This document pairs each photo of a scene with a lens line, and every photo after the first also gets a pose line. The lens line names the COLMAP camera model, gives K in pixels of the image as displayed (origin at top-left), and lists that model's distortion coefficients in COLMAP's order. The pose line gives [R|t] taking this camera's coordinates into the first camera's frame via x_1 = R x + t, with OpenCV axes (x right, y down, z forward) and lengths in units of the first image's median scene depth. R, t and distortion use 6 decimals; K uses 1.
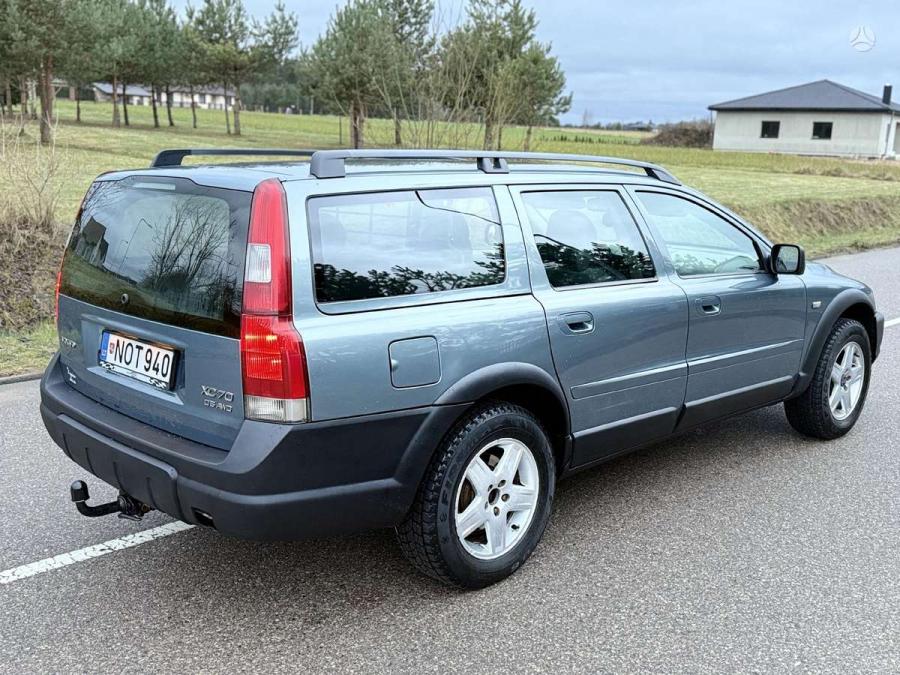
lens RADIAL K [[859.4, 0, 476.5], [0, 859.4, 334.6], [0, 0, 1]] dist [0.148427, -0.221793]
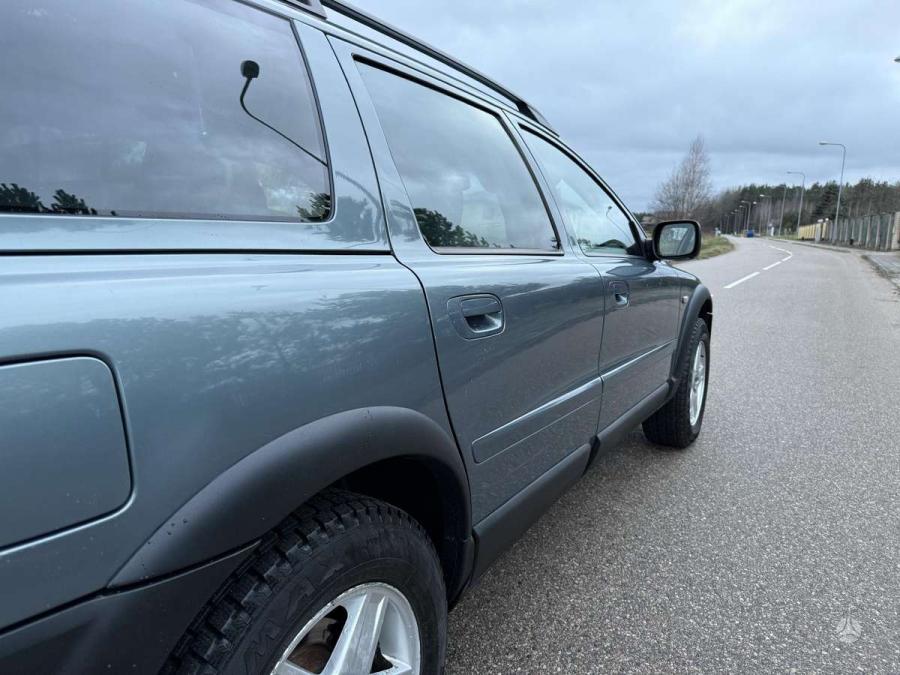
lens RADIAL K [[589.3, 0, 450.0], [0, 589.3, 337.5], [0, 0, 1]] dist [0.059381, -0.051701]
pose [[0.967035, -0.042445, 0.251080, 0.012763], [0.048758, 0.998630, -0.018974, 0.005496], [-0.249931, 0.030591, 0.967780, 0.677655]]
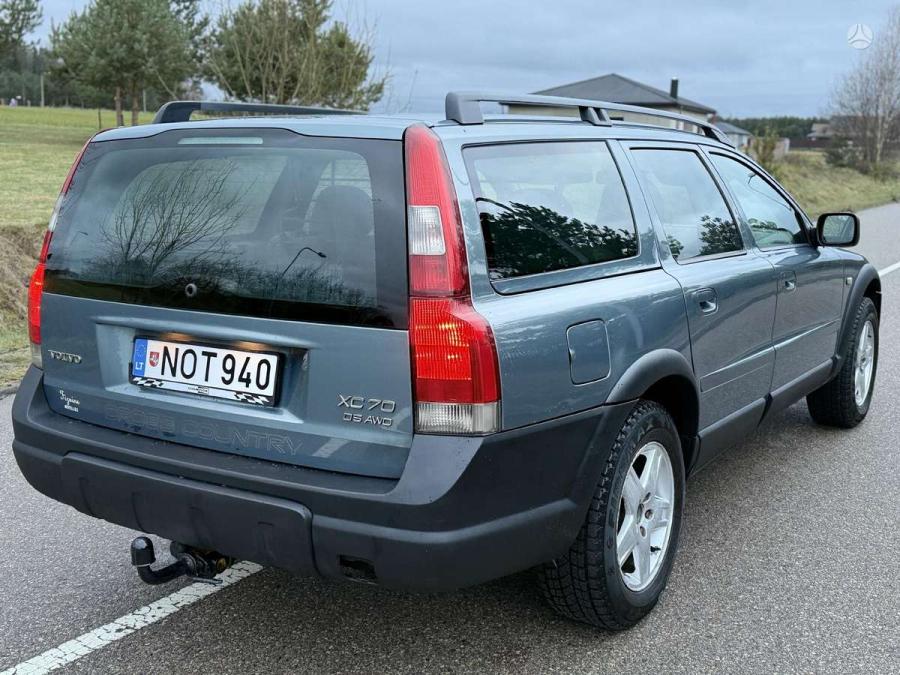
lens RADIAL K [[940.8, 0, 450.0], [0, 940.8, 337.5], [0, 0, 1]] dist [0.167784, -0.311618]
pose [[0.977350, -0.049213, 0.205830, -0.325950], [0.051823, 0.998630, -0.007304, 0.016048], [-0.205188, 0.017805, 0.978561, 0.140542]]
